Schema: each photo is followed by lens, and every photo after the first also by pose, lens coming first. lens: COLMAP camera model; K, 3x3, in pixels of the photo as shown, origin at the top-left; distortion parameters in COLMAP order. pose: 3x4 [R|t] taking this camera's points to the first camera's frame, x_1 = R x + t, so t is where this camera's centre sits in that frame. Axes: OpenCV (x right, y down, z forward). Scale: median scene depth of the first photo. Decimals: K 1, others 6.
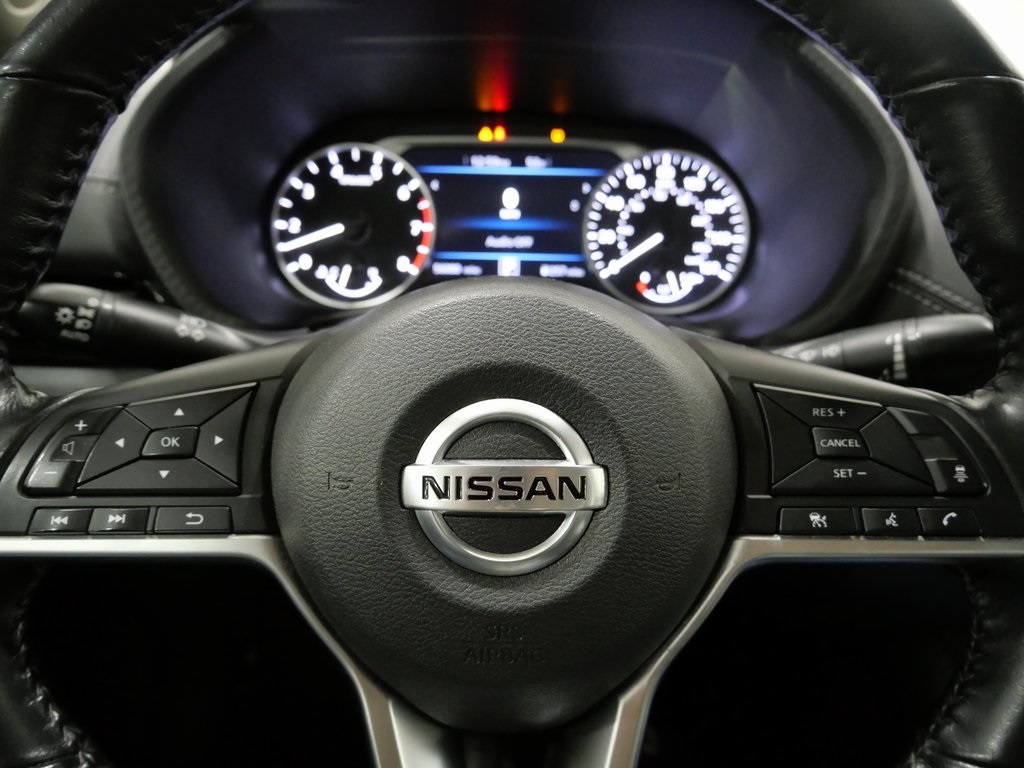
lens RADIAL K [[749.3, 0, 512.0], [0, 749.3, 384.0], [0, 0, 1]] dist [-0.123299, 0.067397]
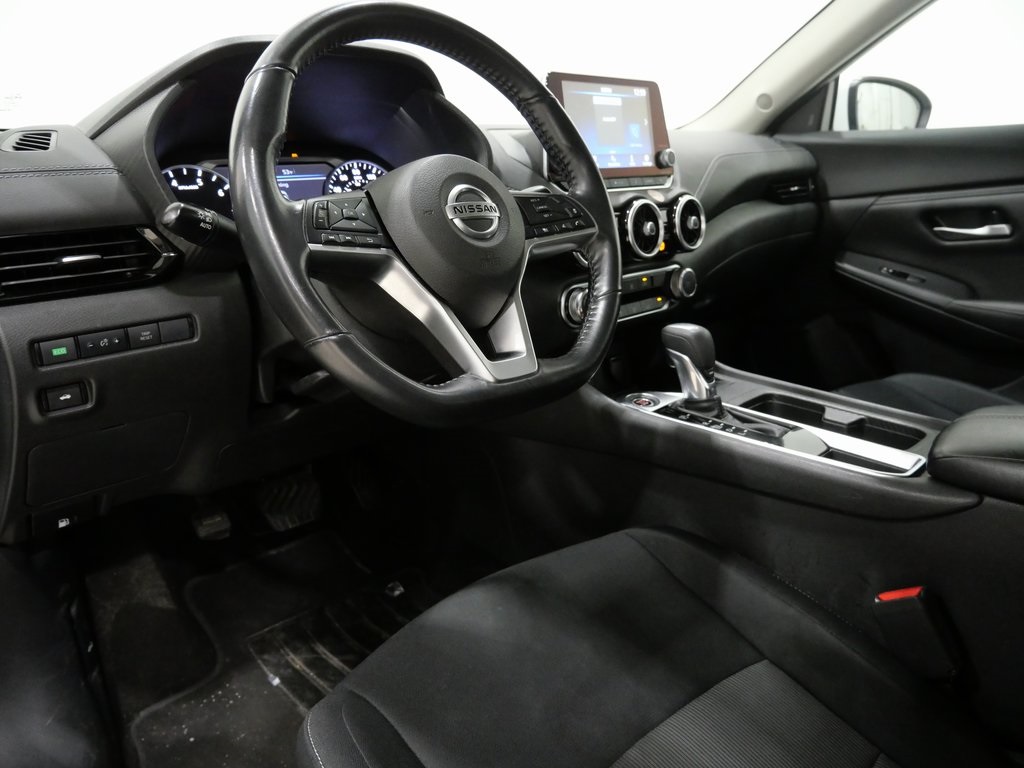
lens RADIAL K [[723.0, 0, 512.0], [0, 723.0, 384.0], [0, 0, 1]] dist [-0.061015, 0.000871]
pose [[0.720320, -0.237379, 0.651760, -0.796821], [0.325868, 0.945282, -0.015863, 0.363563], [-0.612331, 0.223813, 0.758260, -0.462609]]
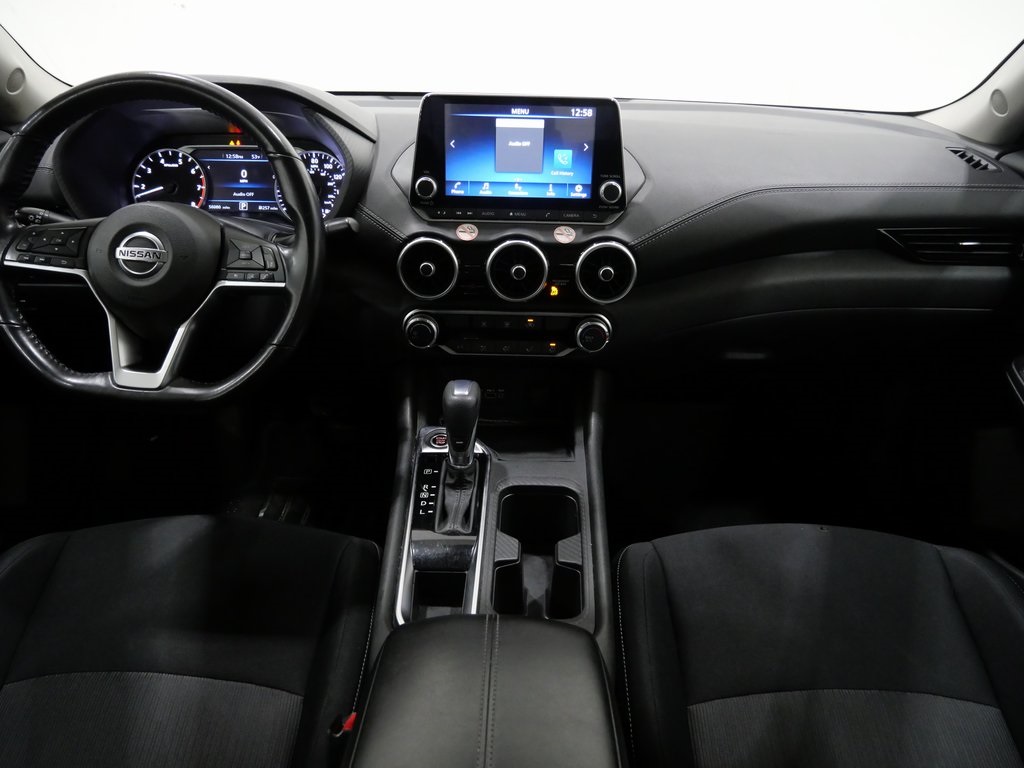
lens RADIAL K [[723.0, 0, 512.0], [0, 723.0, 384.0], [0, 0, 1]] dist [-0.061015, 0.000871]
pose [[0.999819, 0.004107, 0.018582, 0.745453], [-0.005178, 0.998304, 0.057978, 0.235000], [-0.018313, -0.058064, 0.998145, -1.112569]]
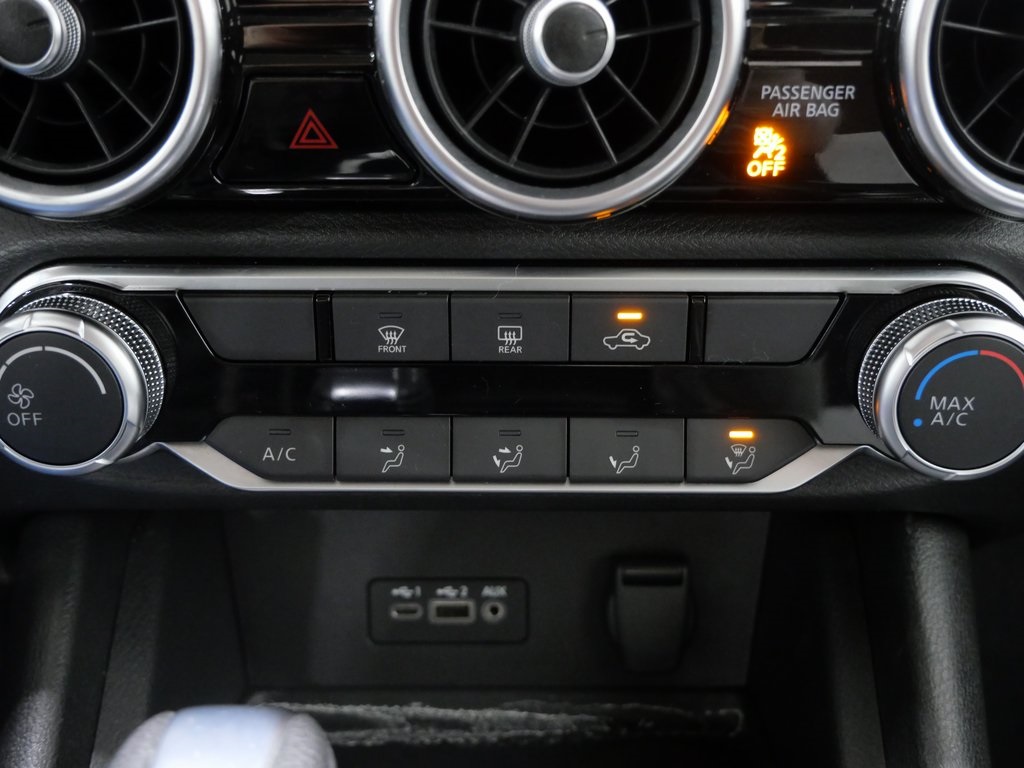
lens RADIAL K [[1004.7, 0, 512.0], [0, 1004.7, 384.0], [0, 0, 1]] dist [-0.035453, -0.002799]
pose [[0.999903, -0.013900, 0.000637, 0.767230], [0.013843, 0.998385, 0.055104, 0.184361], [-0.001401, -0.055089, 0.998480, 0.255992]]
